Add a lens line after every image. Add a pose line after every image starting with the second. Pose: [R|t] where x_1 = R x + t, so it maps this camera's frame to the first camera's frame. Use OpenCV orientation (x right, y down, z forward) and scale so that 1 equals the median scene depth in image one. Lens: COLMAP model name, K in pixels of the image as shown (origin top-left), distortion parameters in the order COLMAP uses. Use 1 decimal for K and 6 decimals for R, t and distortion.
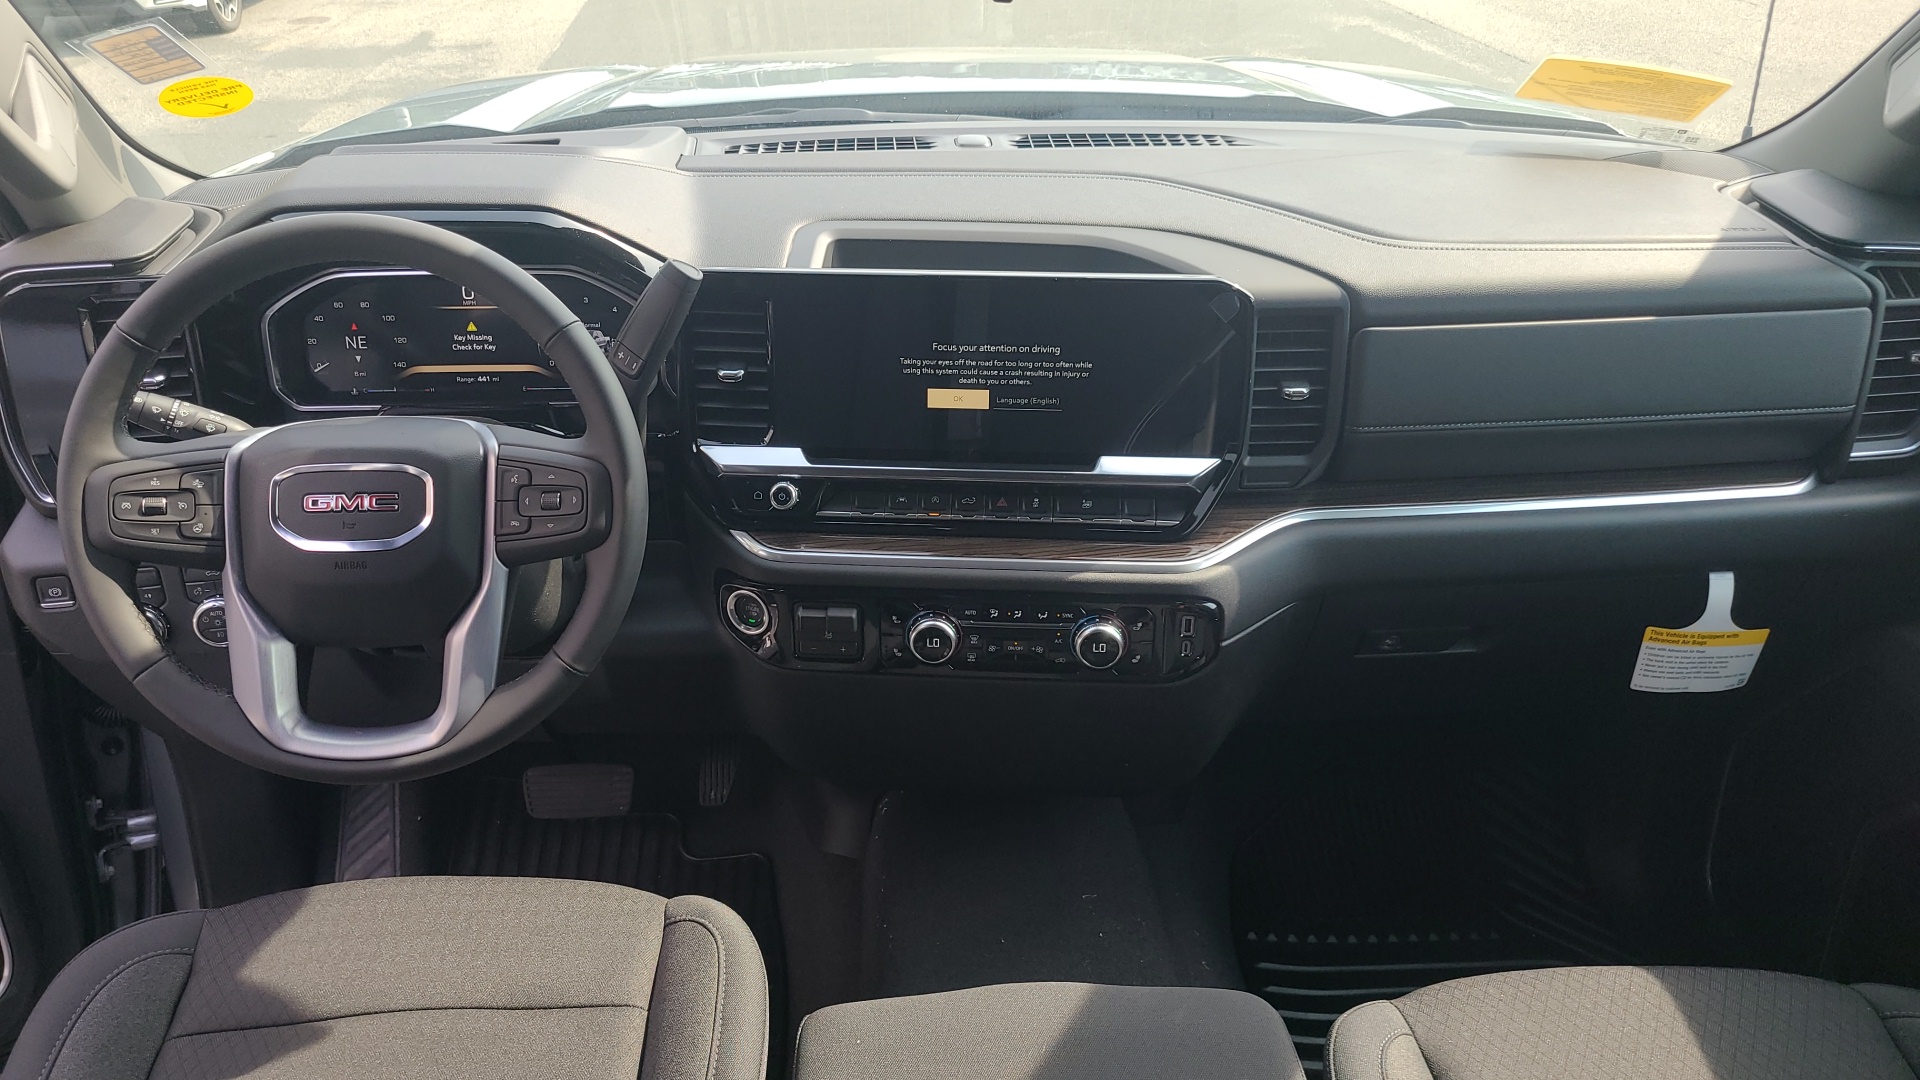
lens RADIAL K [[1421.9, 0, 960.0], [0, 1421.9, 540.0], [0, 0, 1]] dist [0.038453, 0.000138]
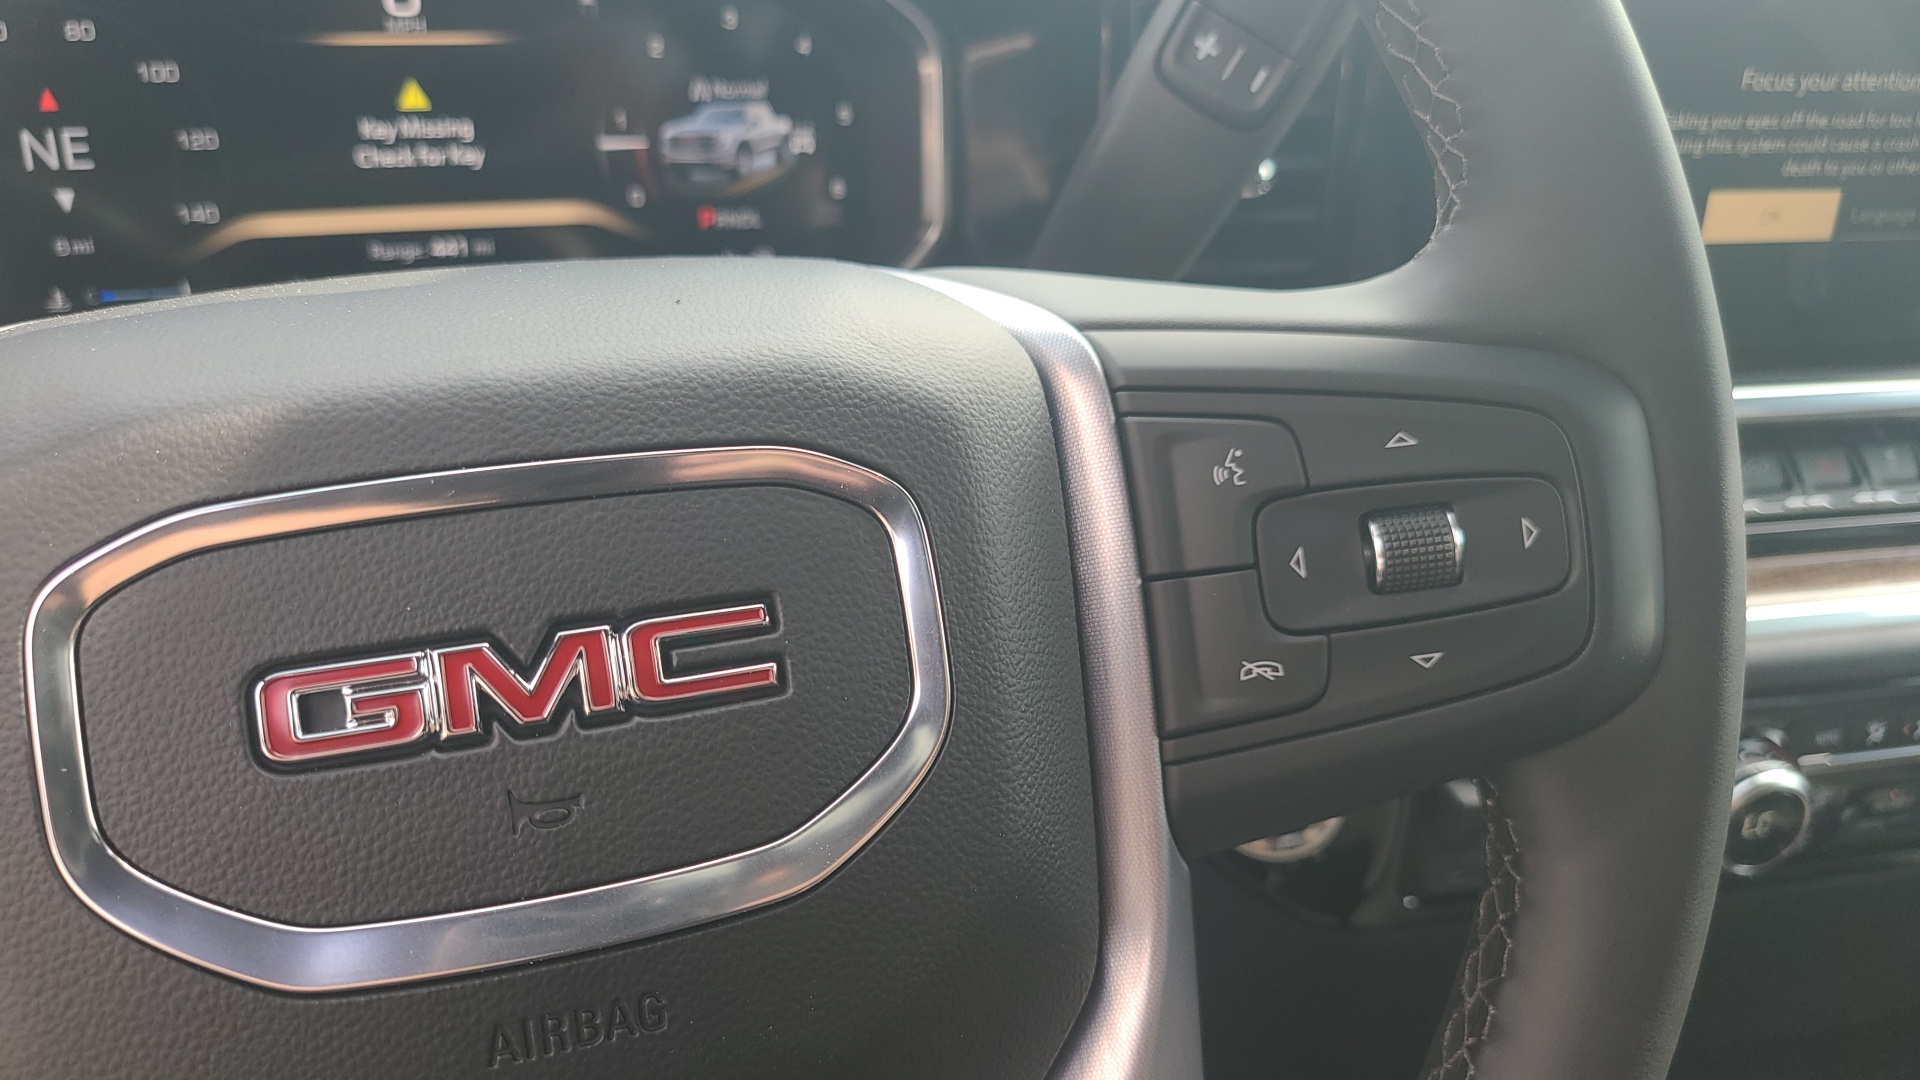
lens RADIAL K [[1485.0, 0, 960.0], [0, 1485.0, 540.0], [0, 0, 1]] dist [-0.005789, -0.006125]
pose [[0.958908, -0.092970, 0.268052, -0.343106], [0.094491, 0.995499, 0.007252, -0.032350], [-0.267520, 0.018375, 0.963377, 0.656938]]
